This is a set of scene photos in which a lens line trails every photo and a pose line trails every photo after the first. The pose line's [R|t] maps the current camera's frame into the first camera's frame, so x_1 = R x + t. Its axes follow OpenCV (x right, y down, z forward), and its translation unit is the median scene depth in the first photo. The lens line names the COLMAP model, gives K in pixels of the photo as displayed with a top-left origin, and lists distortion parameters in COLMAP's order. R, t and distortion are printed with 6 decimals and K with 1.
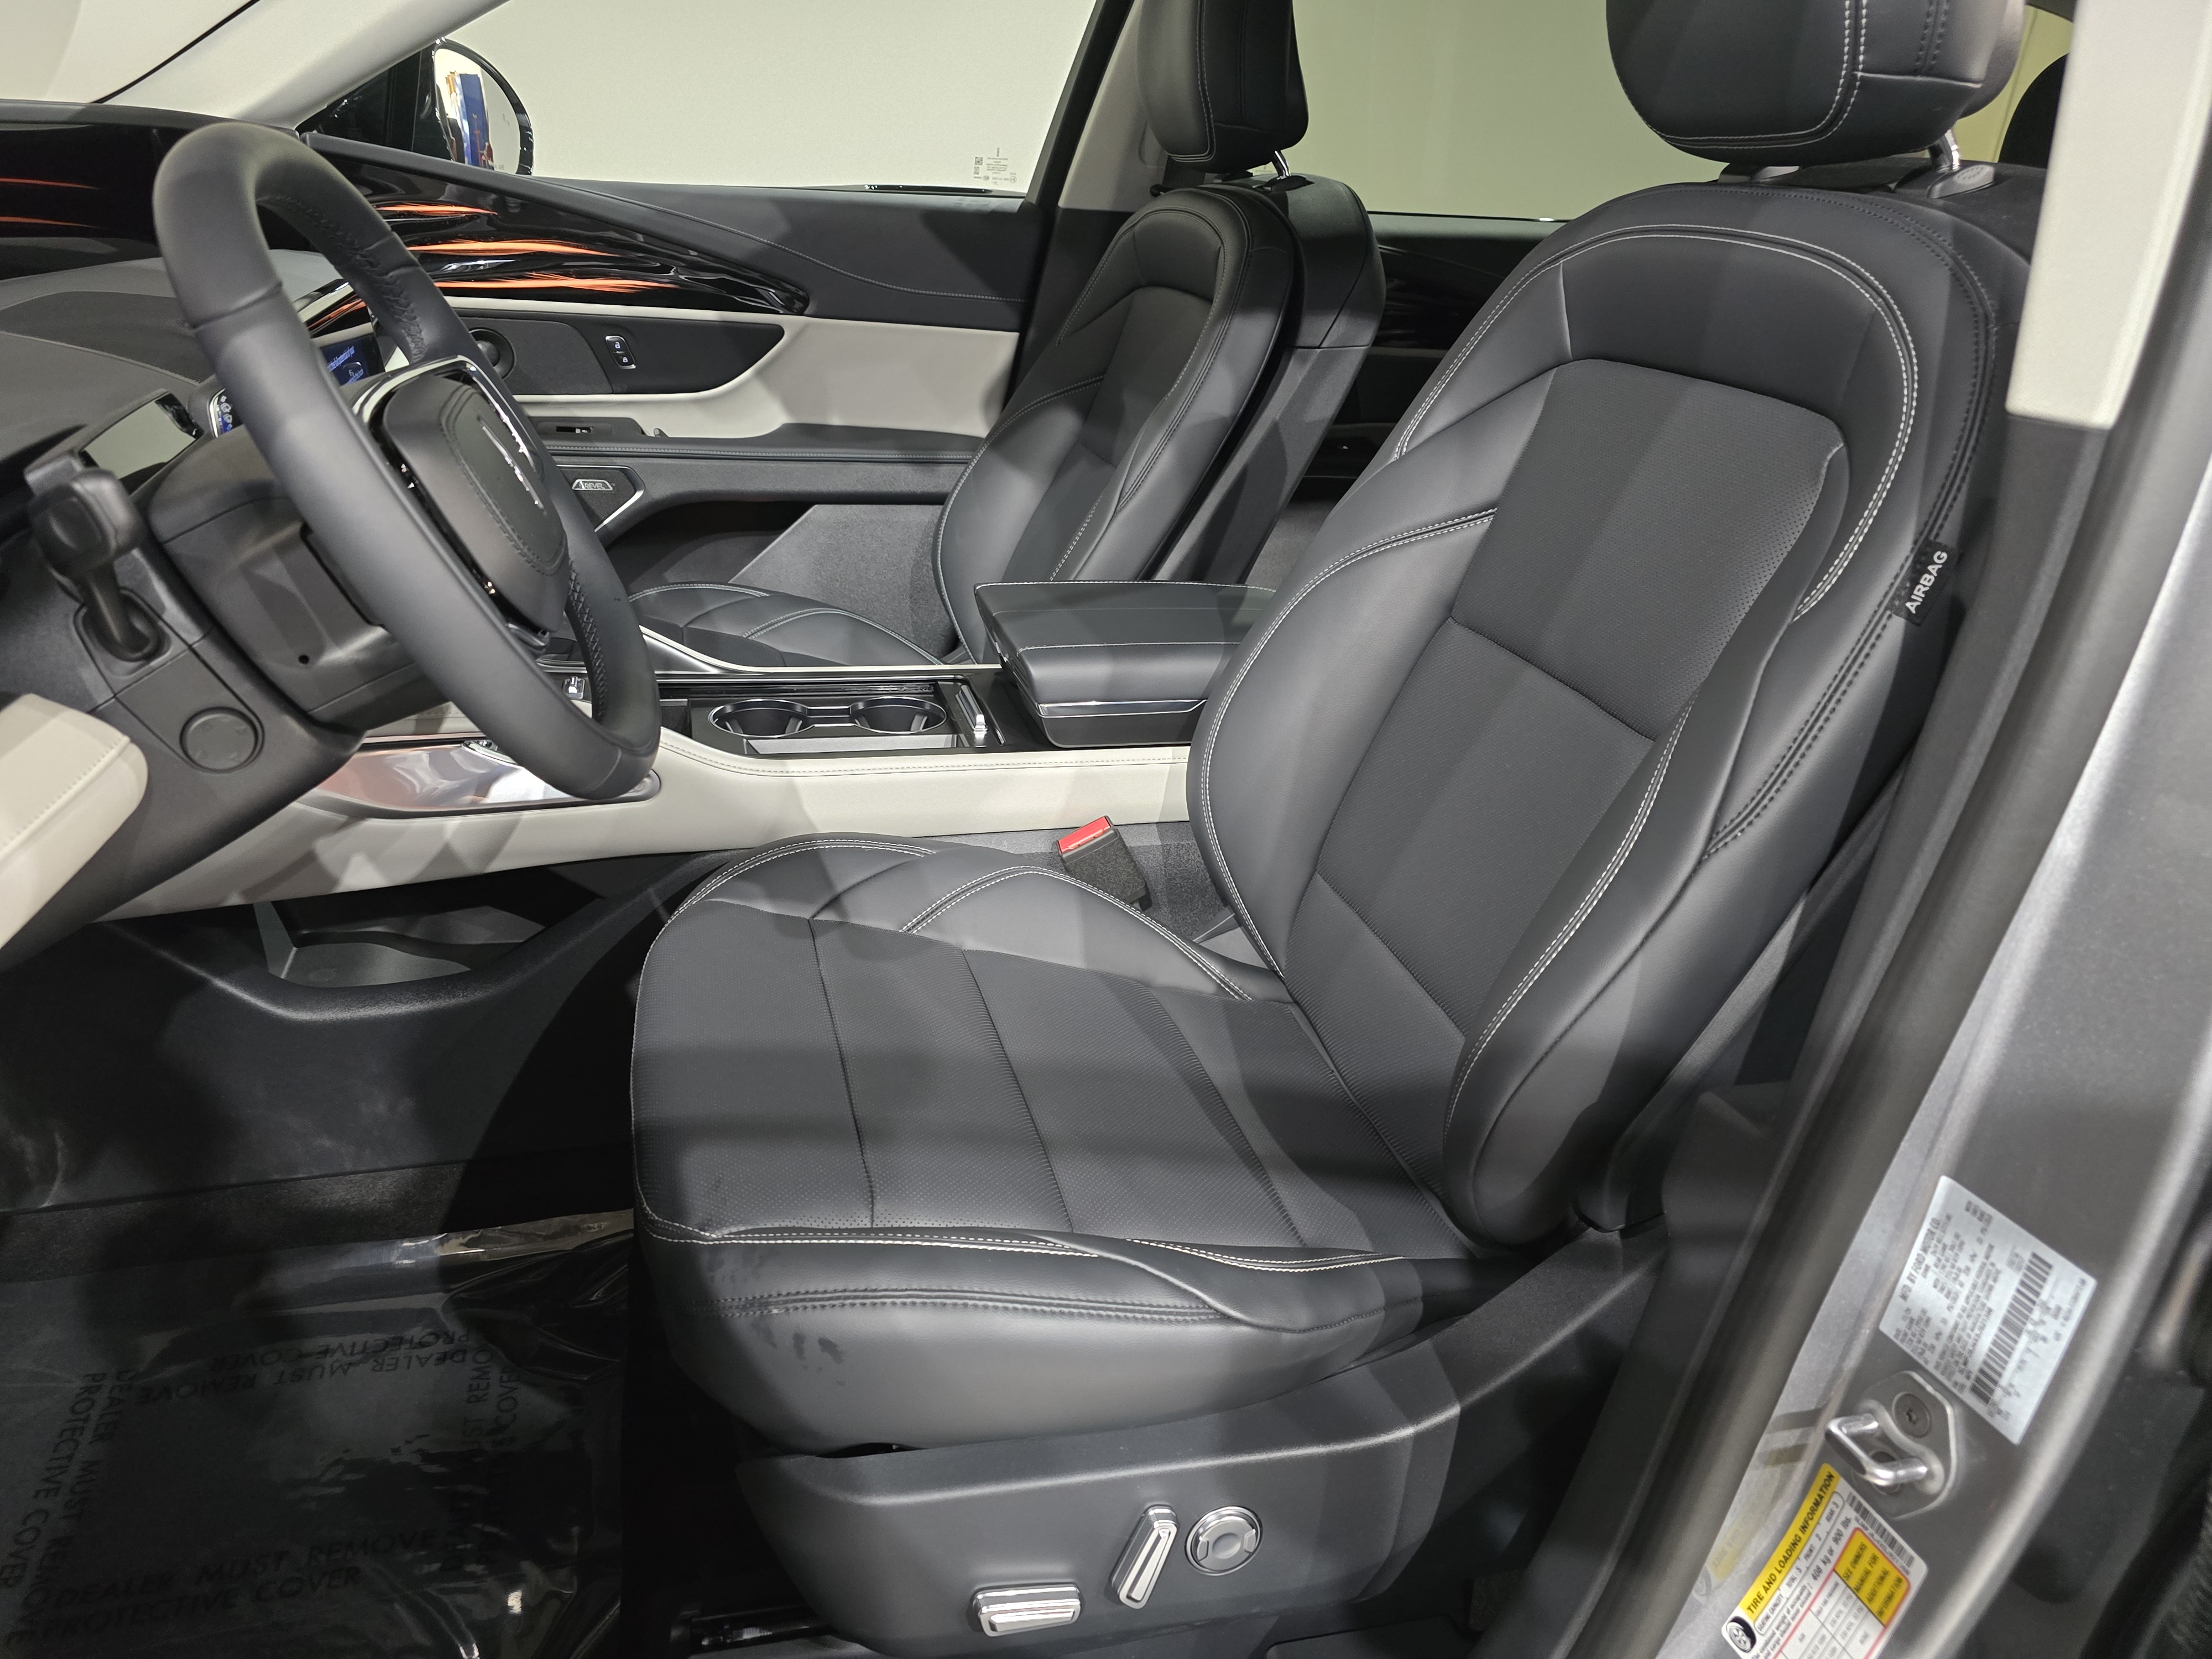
lens RADIAL K [[1484.8, 0, 1102.9], [0, 1484.8, 838.9], [0, 0, 1]] dist [0.004100, -0.008071]
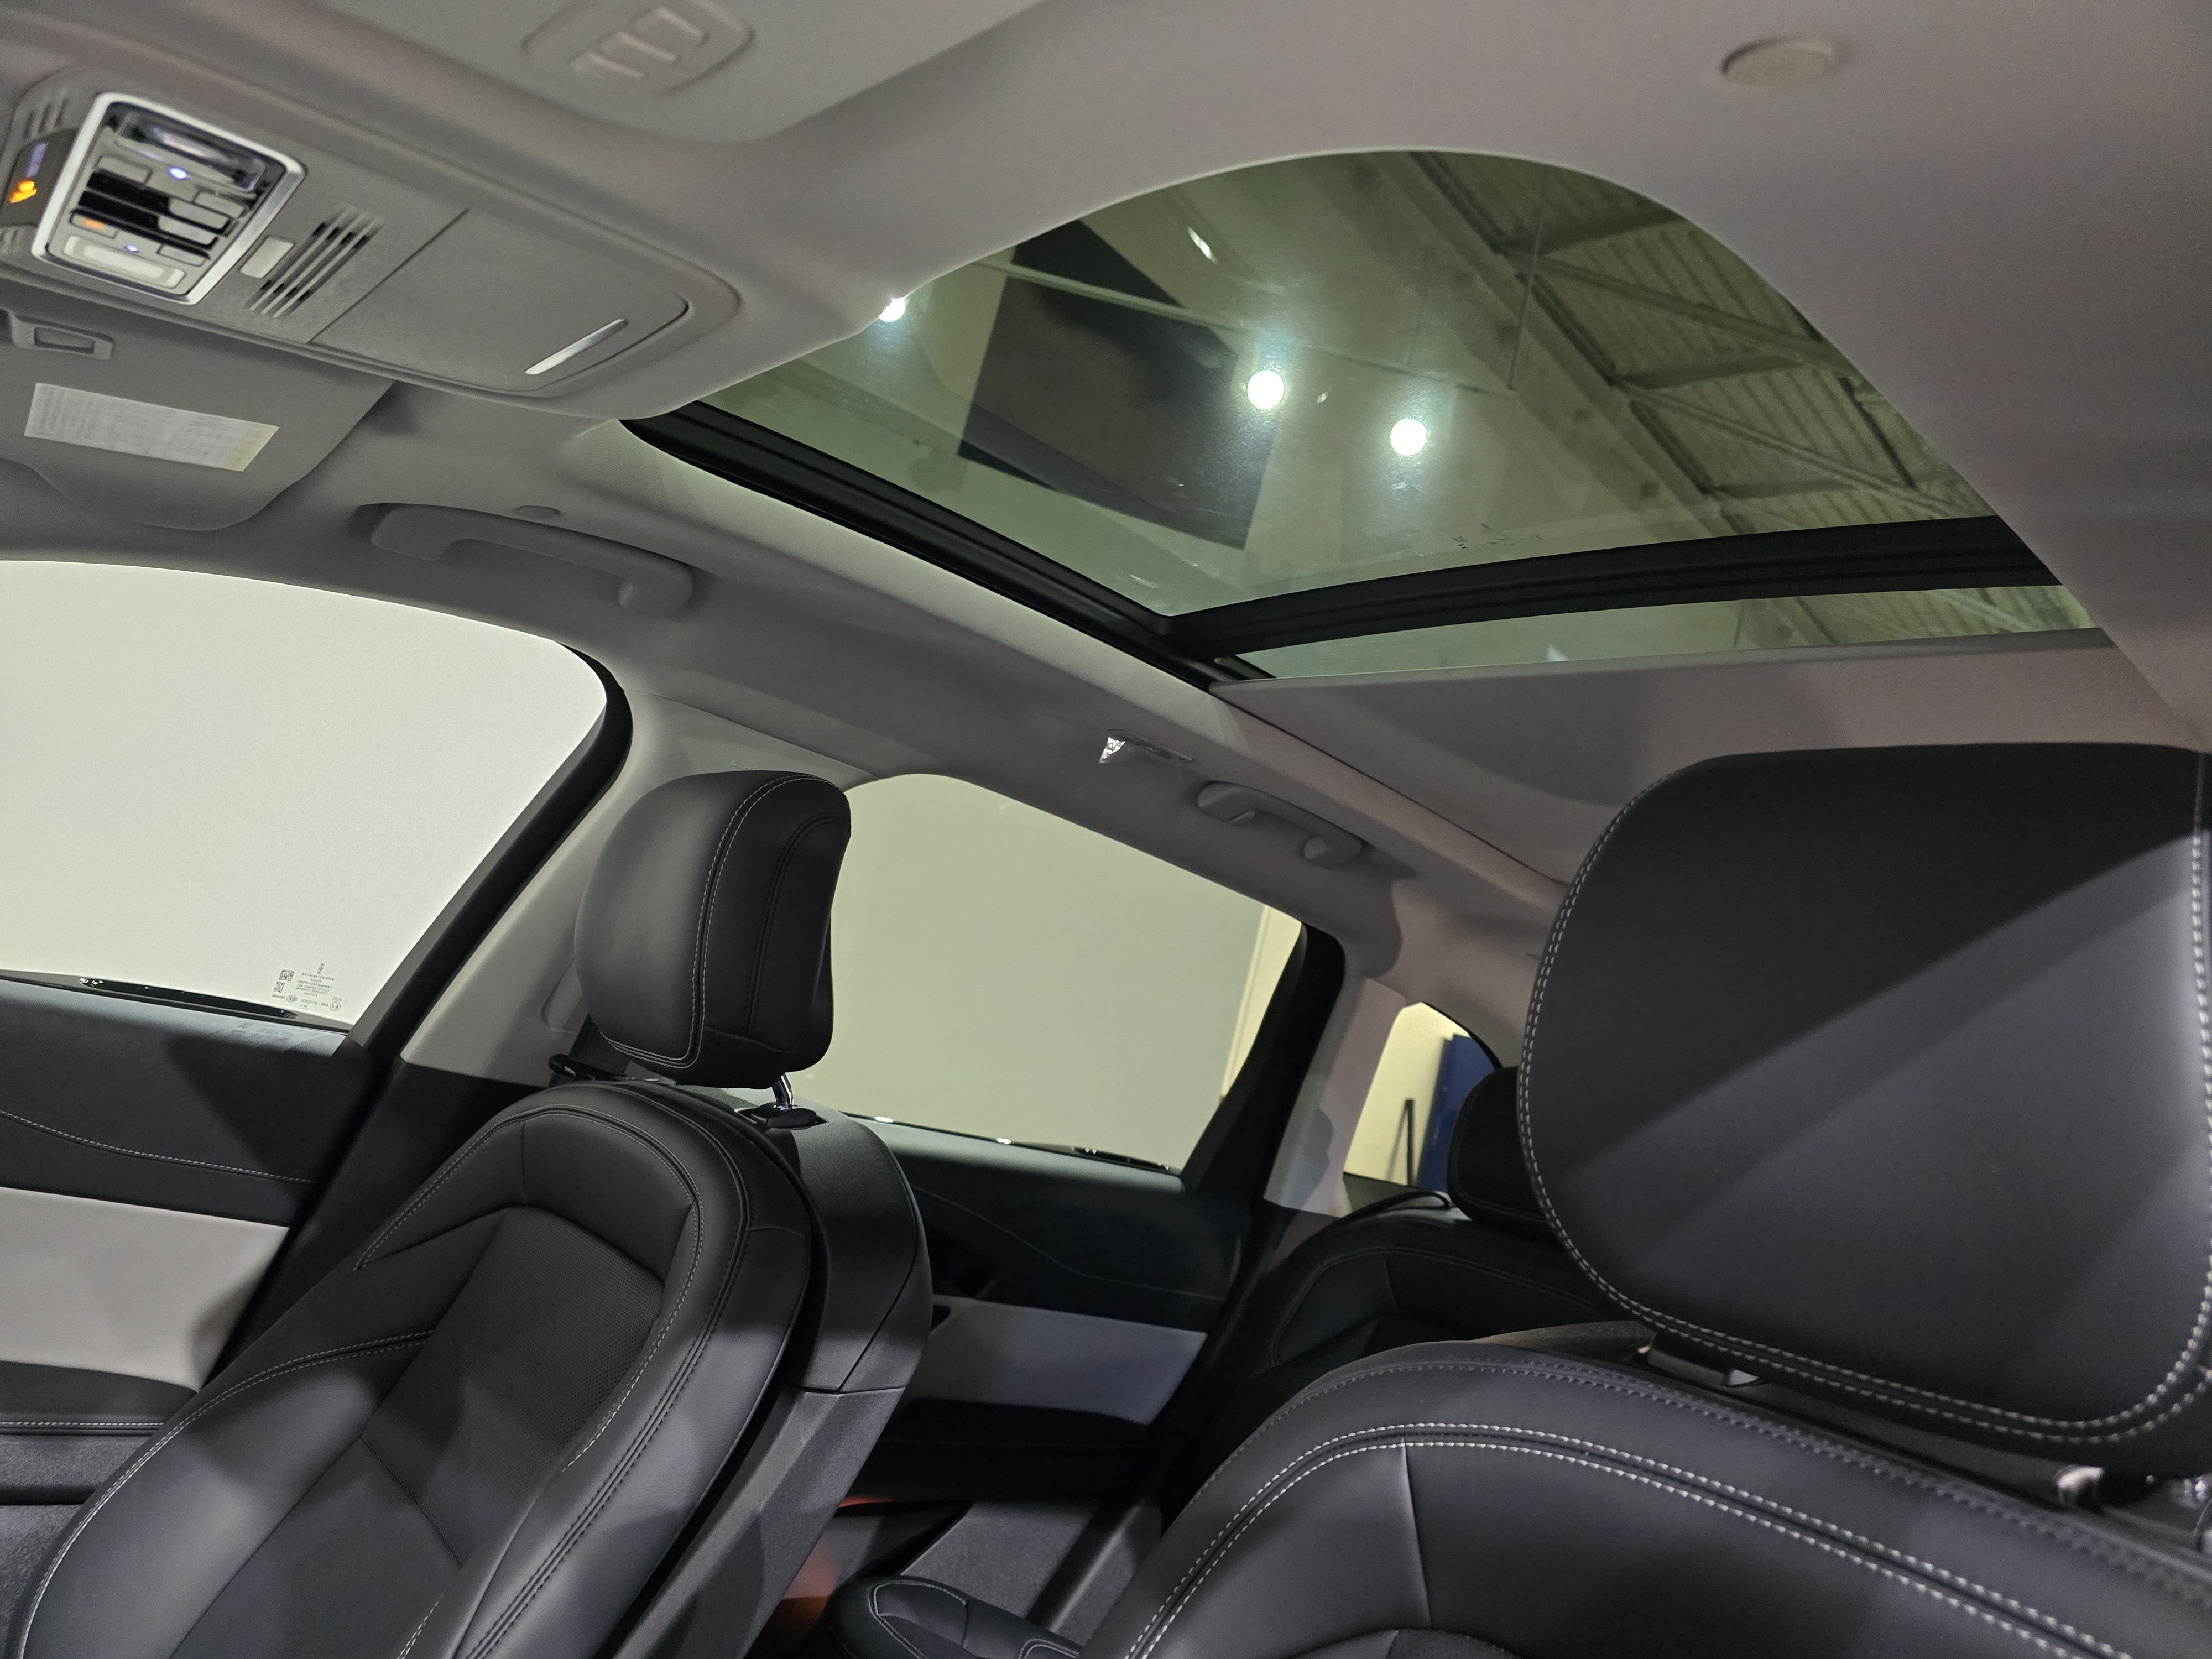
lens RADIAL K [[1498.5, 0, 1116.7], [0, 1498.5, 834.7], [0, 0, 1]] dist [0.054680, -0.059212]
pose [[0.883494, 0.215011, 0.416183, -0.064029], [0.019664, 0.870636, -0.491535, -0.202796], [-0.468029, 0.442452, 0.764974, 0.320260]]
